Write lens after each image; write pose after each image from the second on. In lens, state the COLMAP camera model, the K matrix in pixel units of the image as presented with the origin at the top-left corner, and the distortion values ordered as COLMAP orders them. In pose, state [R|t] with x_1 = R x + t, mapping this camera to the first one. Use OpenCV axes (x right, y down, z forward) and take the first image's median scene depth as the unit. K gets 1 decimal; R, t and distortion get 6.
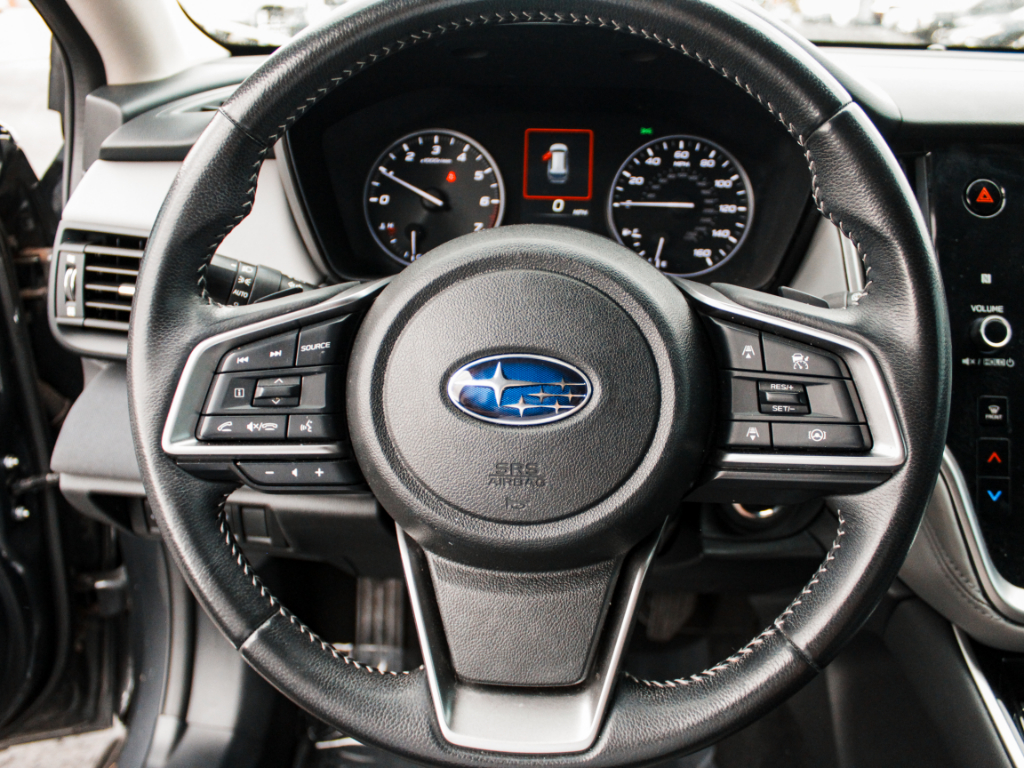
lens RADIAL K [[948.8, 0, 512.0], [0, 948.8, 384.0], [0, 0, 1]] dist [-0.065698, -0.004819]
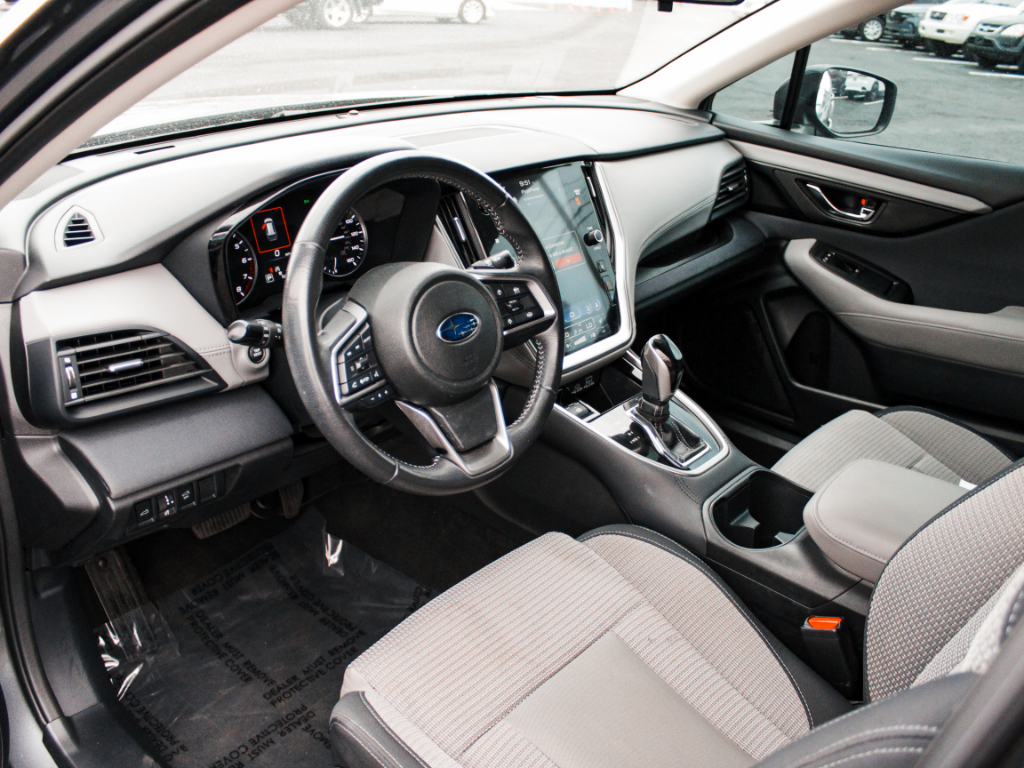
lens RADIAL K [[948.8, 0, 512.0], [0, 948.8, 384.0], [0, 0, 1]] dist [-0.065698, -0.004819]
pose [[0.603886, -0.319896, 0.730061, -1.057703], [0.277869, 0.942961, 0.183338, -0.162276], [-0.747068, 0.092146, 0.658330, -0.455140]]
